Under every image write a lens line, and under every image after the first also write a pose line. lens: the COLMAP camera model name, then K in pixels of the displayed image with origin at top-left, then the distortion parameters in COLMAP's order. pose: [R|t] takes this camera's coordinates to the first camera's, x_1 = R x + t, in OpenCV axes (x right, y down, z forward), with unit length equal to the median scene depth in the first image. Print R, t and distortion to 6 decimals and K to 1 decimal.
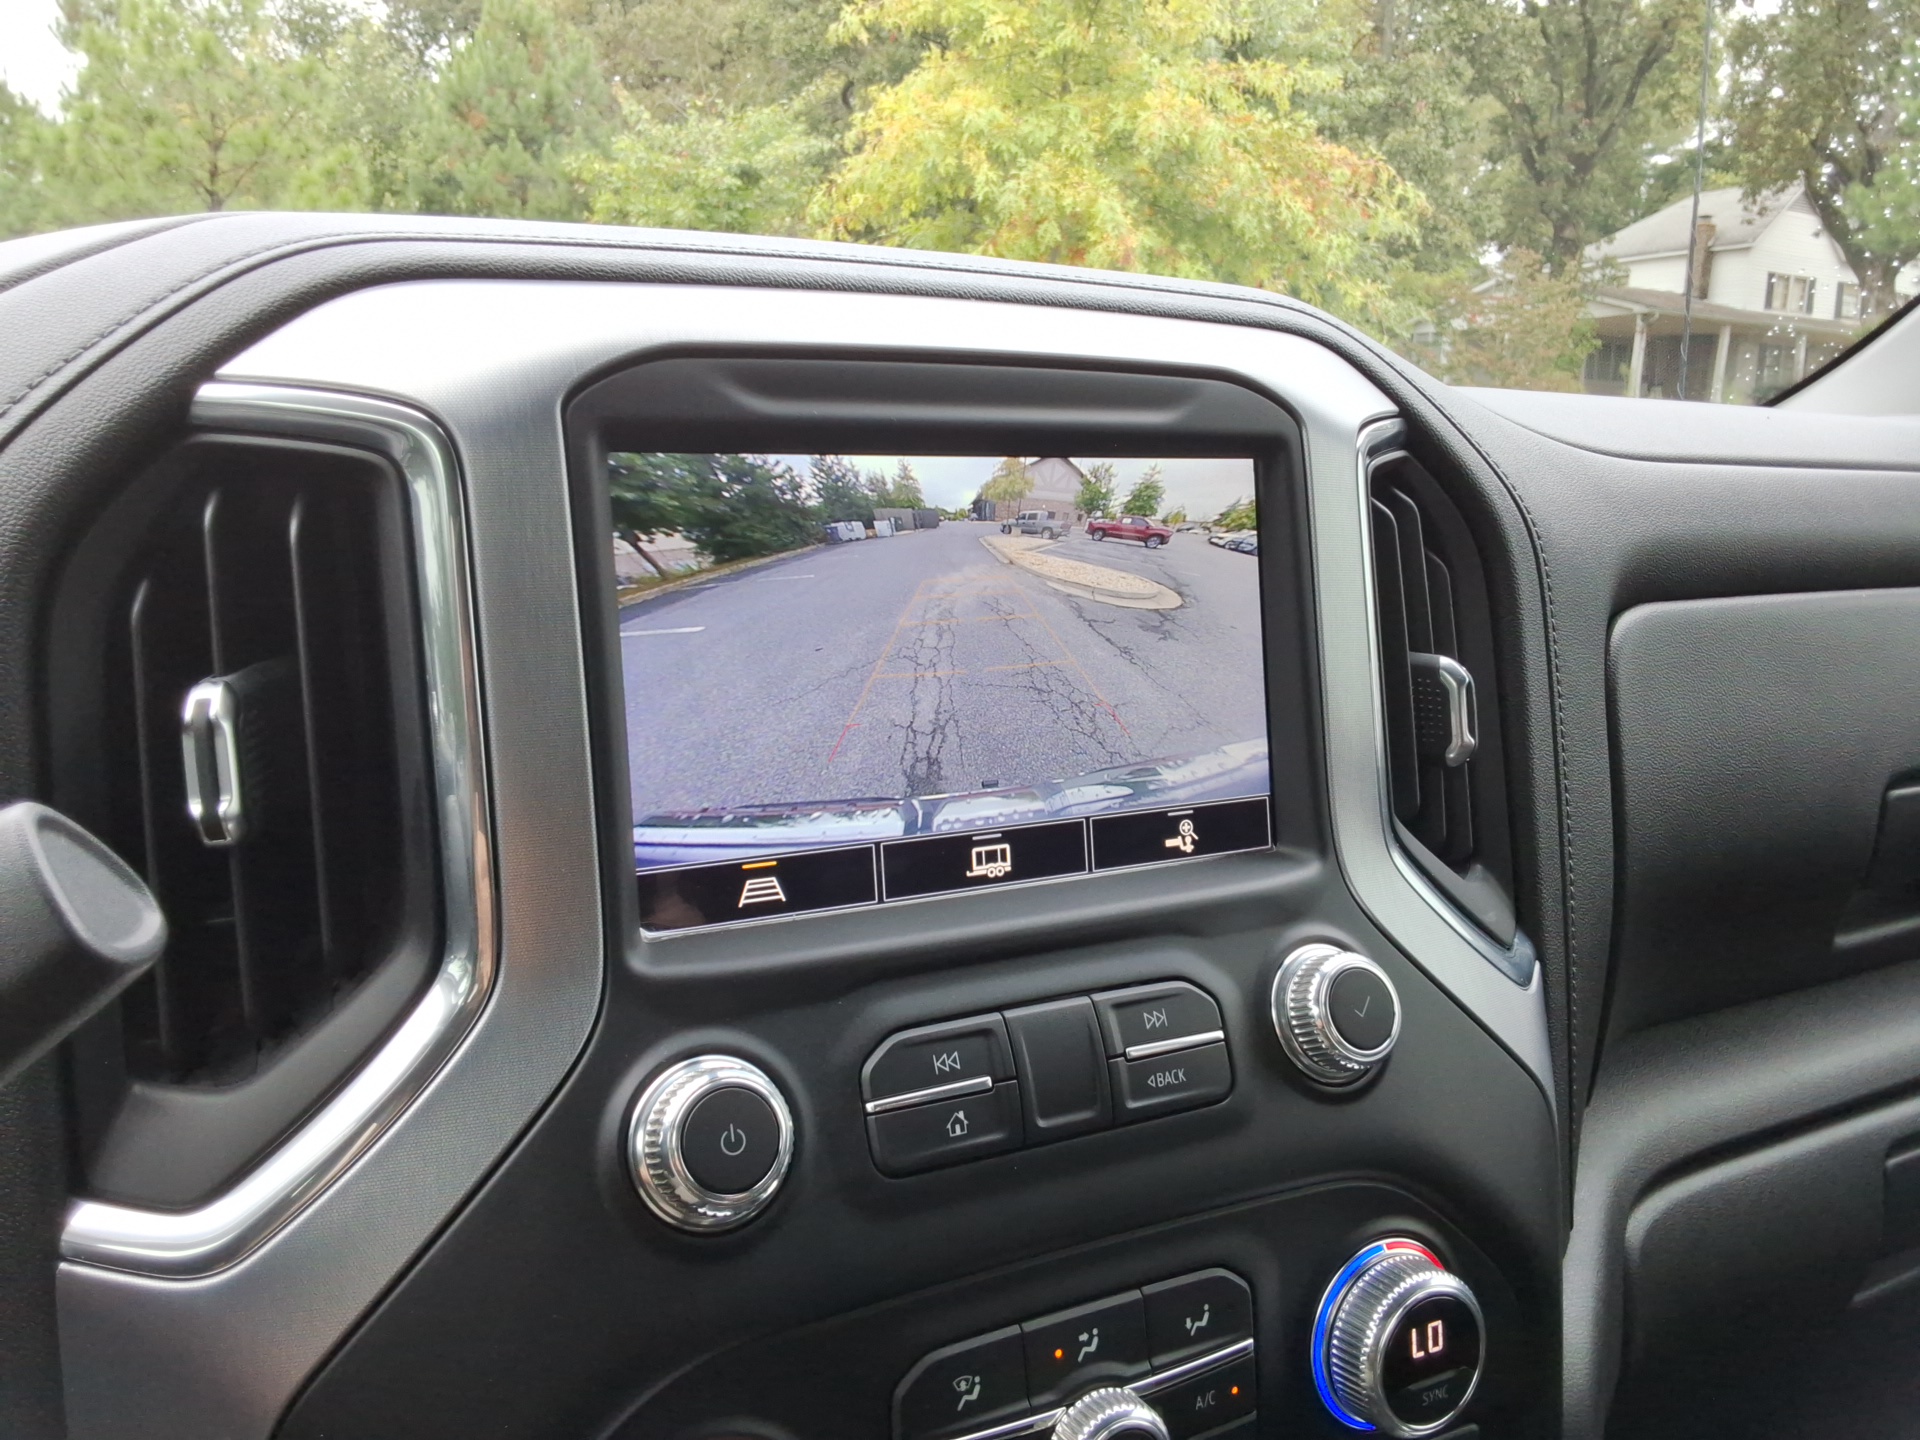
lens RADIAL K [[1557.6, 0, 978.1], [0, 1557.6, 702.4], [0, 0, 1]] dist [0.114614, -0.200628]
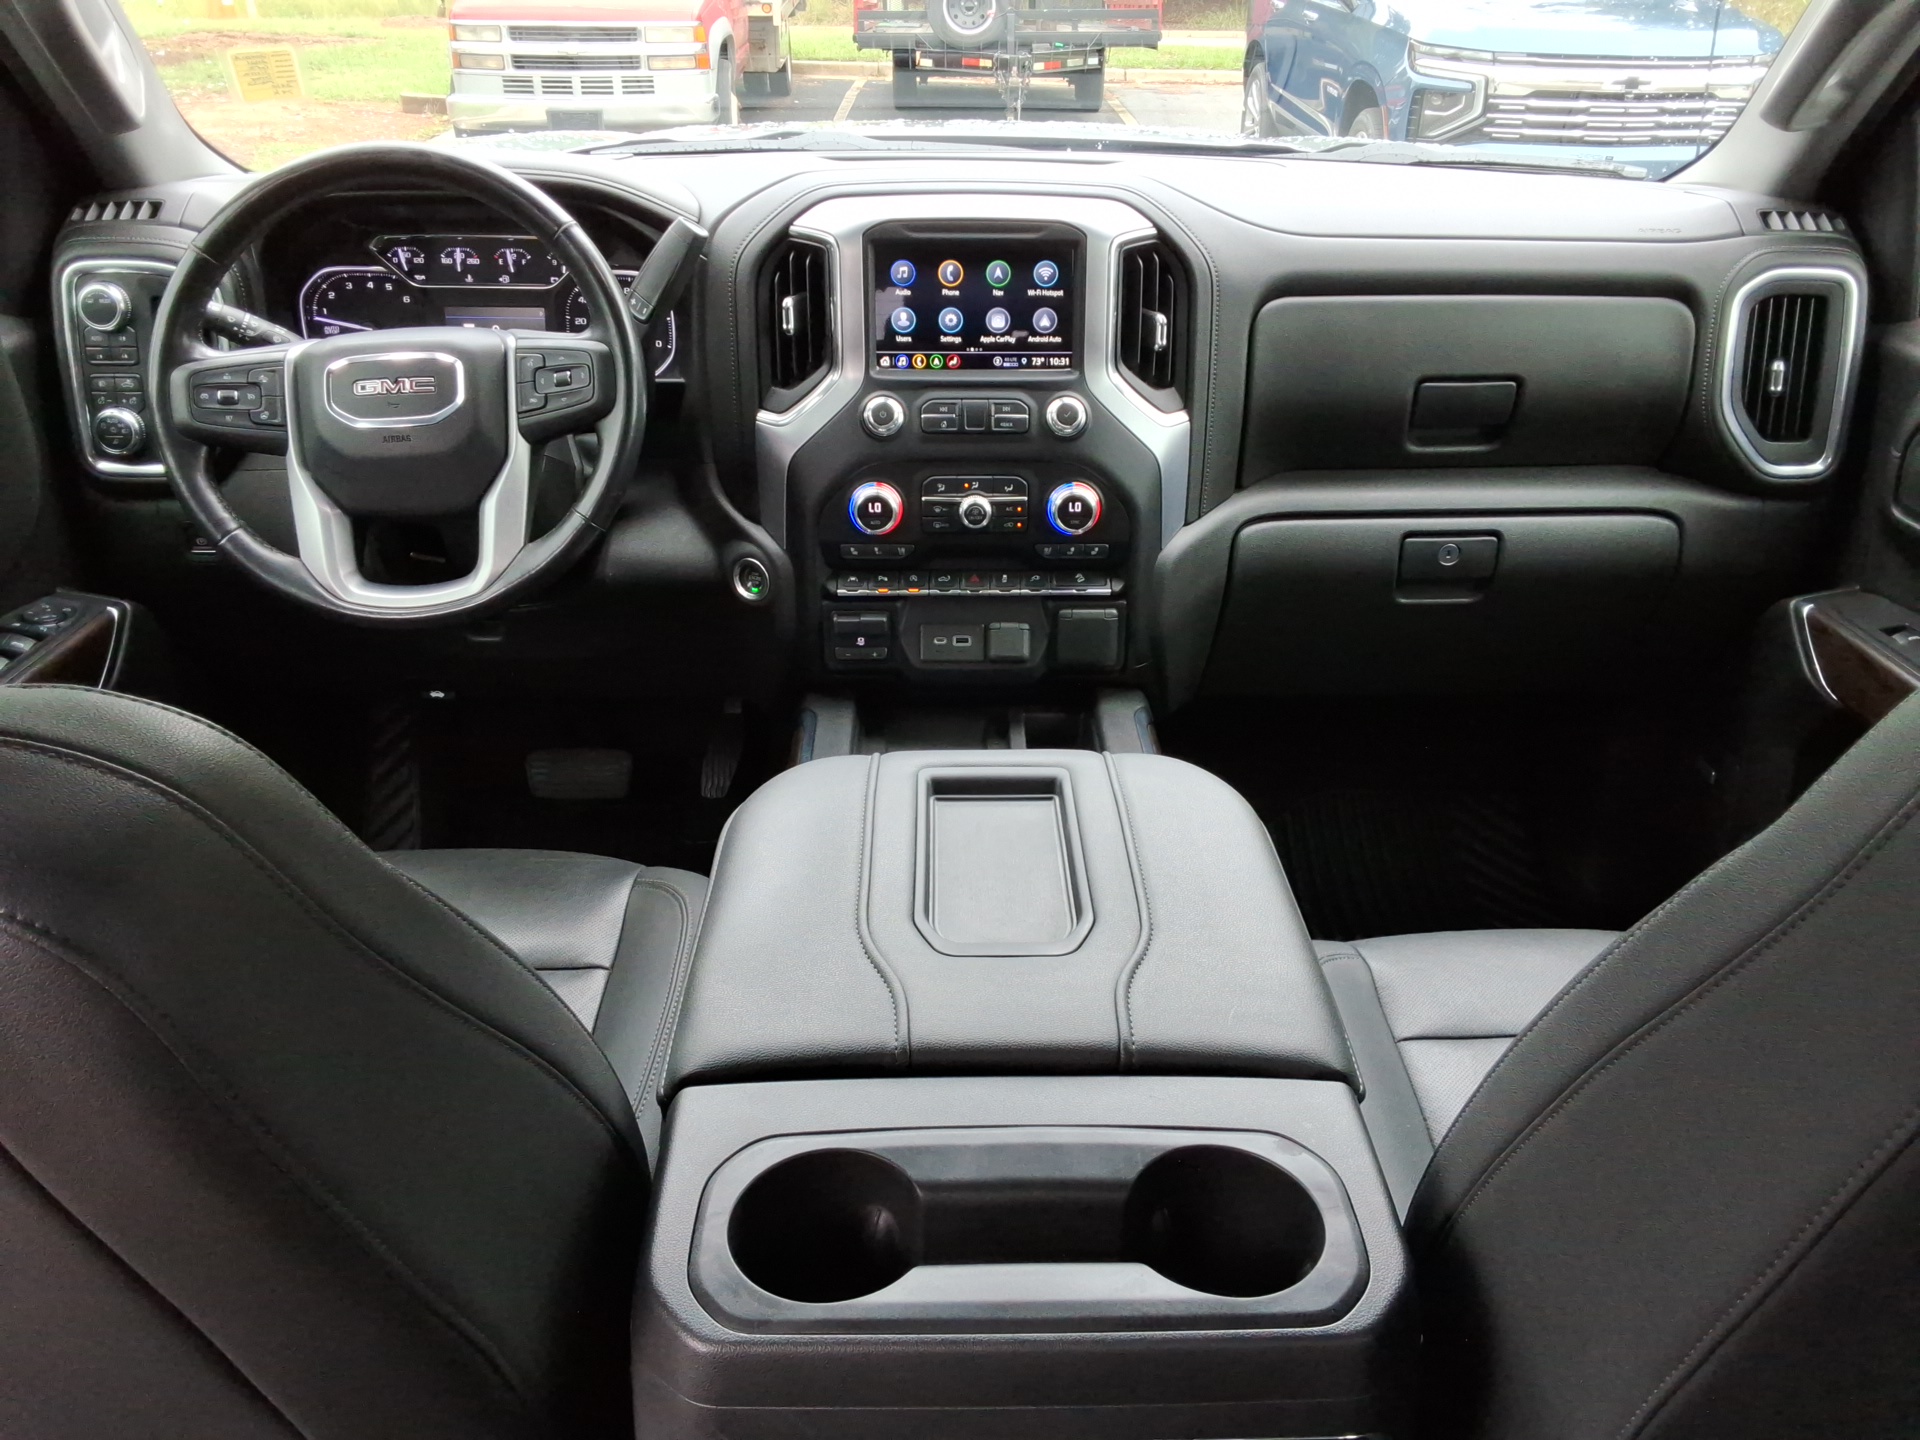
lens RADIAL K [[1536.1, 0, 986.0], [0, 1536.1, 709.8], [0, 0, 1]] dist [0.137567, -0.234274]
pose [[0.891355, 0.186110, -0.413338, 0.053246], [-0.068329, 0.956577, 0.283359, -0.004701], [0.448126, -0.224330, 0.865367, -0.073375]]
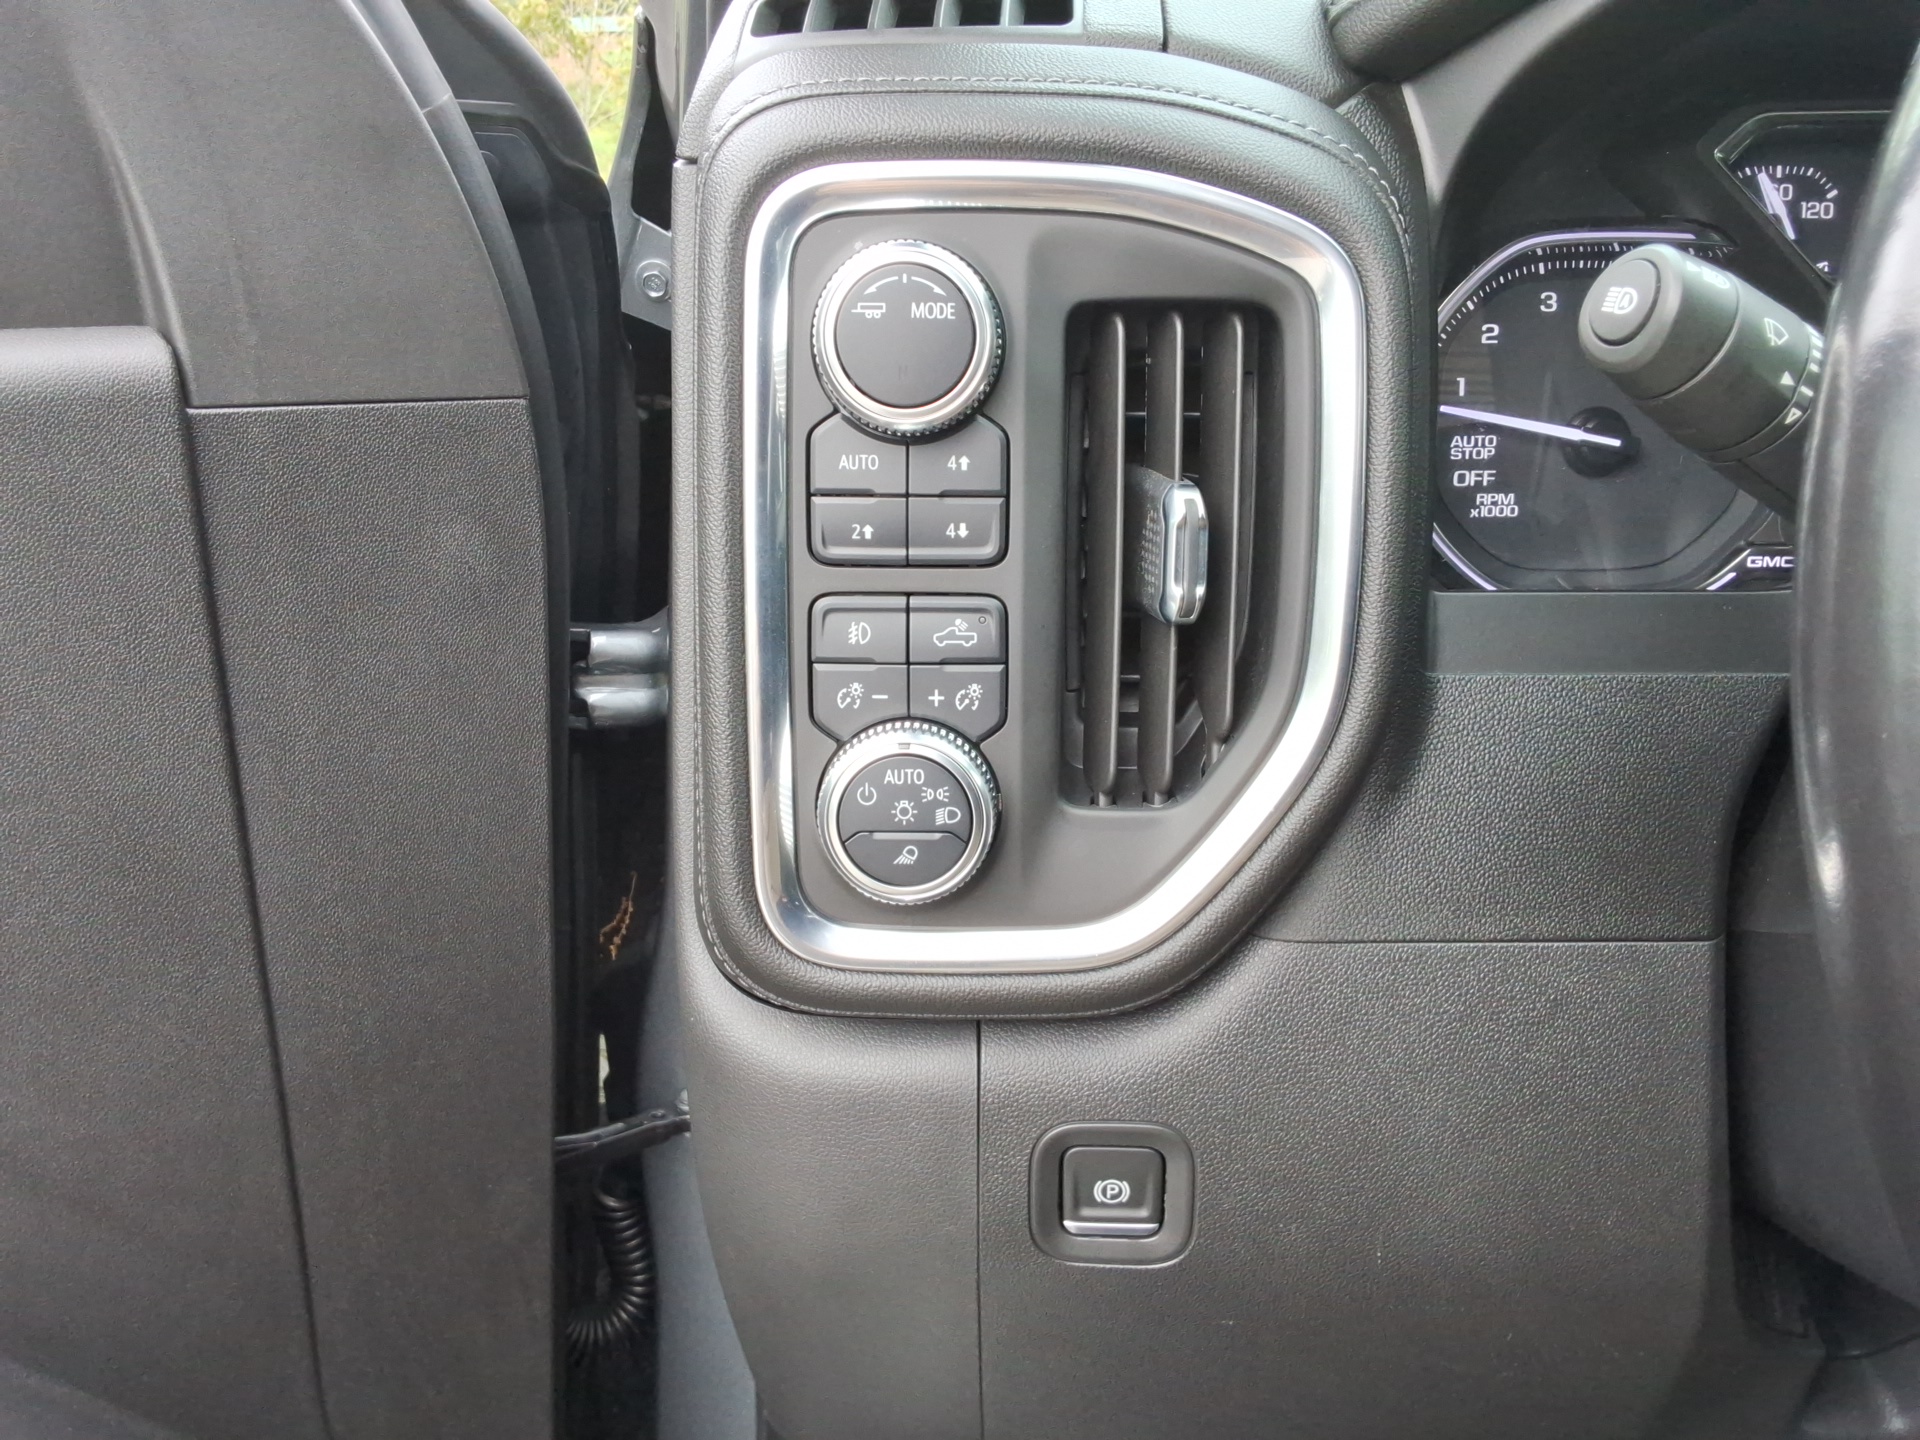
lens RADIAL K [[1561.7, 0, 982.1], [0, 1561.7, 712.0], [0, 0, 1]] dist [0.117745, -0.213130]
pose [[0.866537, 0.134750, -0.480579, -0.040577], [-0.059834, 0.983968, 0.168009, 0.005735], [0.495514, -0.116831, 0.860707, -0.022002]]
